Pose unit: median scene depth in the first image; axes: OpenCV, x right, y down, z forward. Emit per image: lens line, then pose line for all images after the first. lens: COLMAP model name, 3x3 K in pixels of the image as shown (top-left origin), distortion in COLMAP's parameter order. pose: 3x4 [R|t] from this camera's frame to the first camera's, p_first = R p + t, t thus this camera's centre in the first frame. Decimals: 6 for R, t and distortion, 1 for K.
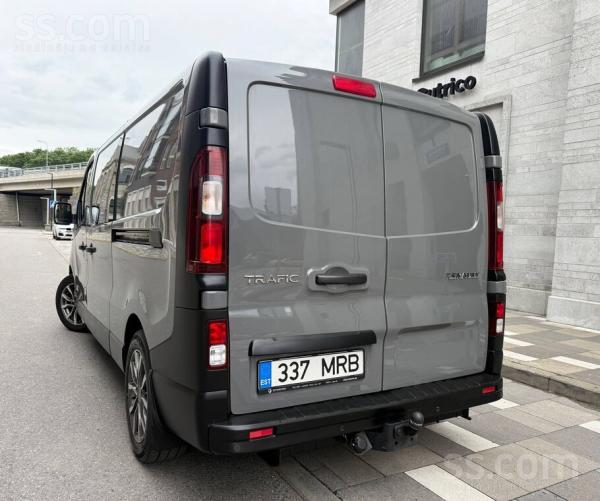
lens RADIAL K [[490.3, 0, 301.7], [0, 490.3, 248.5], [0, 0, 1]] dist [-0.004753, 0.021137]
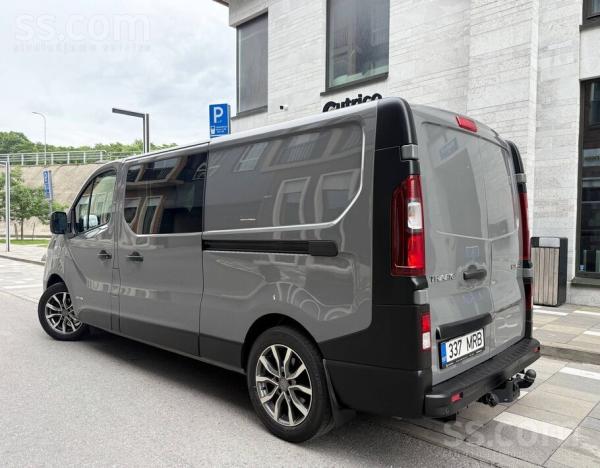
lens RADIAL K [[455.5, 0, 296.8], [0, 455.5, 237.7], [0, 0, 1]] dist [0.034123, -0.012290]
pose [[0.967578, -0.037278, 0.249808, -0.181670], [0.039496, 0.999212, -0.003870, -0.012954], [-0.249467, 0.013611, 0.968288, -0.013948]]
